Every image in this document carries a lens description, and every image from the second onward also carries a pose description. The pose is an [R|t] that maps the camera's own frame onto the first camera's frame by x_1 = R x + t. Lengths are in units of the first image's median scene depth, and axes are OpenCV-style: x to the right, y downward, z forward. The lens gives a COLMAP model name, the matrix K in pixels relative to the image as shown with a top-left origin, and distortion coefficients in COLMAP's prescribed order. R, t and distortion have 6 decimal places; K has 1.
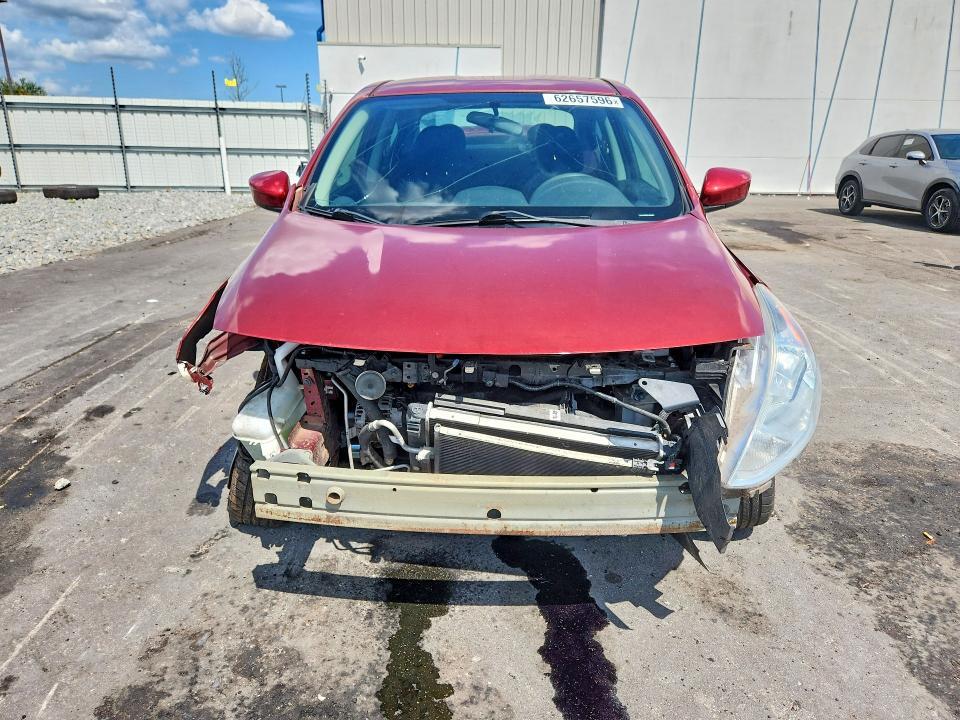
lens RADIAL K [[699.2, 0, 480.0], [0, 699.2, 360.0], [0, 0, 1]] dist [0.049115, -0.046969]
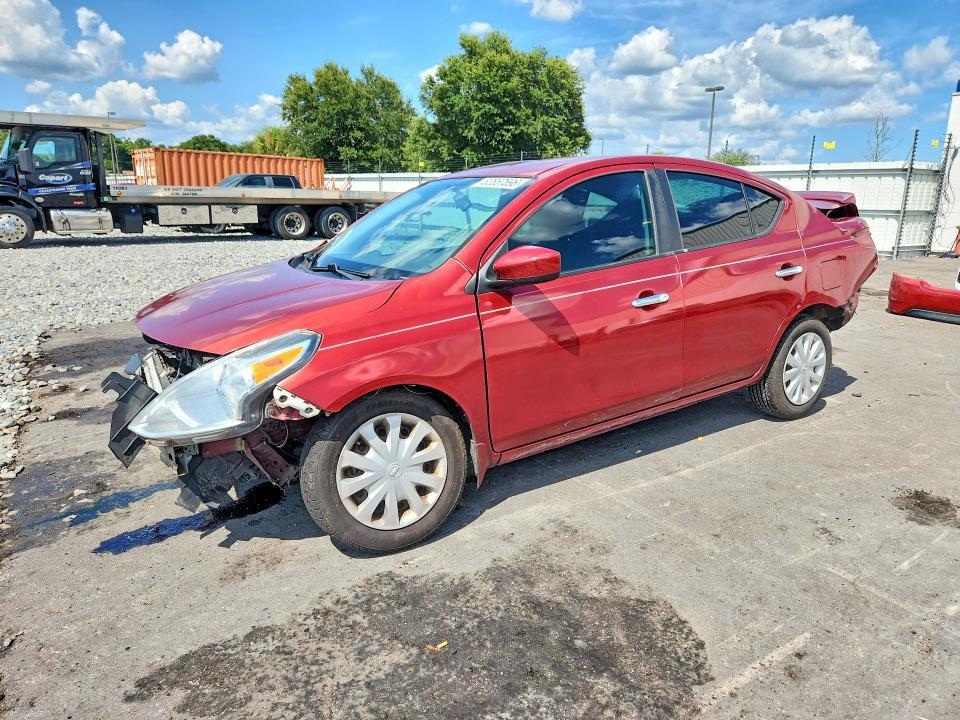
lens RADIAL K [[699.2, 0, 480.0], [0, 699.2, 360.0], [0, 0, 1]] dist [0.049115, -0.046969]
pose [[0.526747, 0.190544, -0.828390, 0.121134], [-0.251754, 0.965799, 0.062068, -0.016162], [0.811885, 0.175856, 0.556702, 0.041766]]
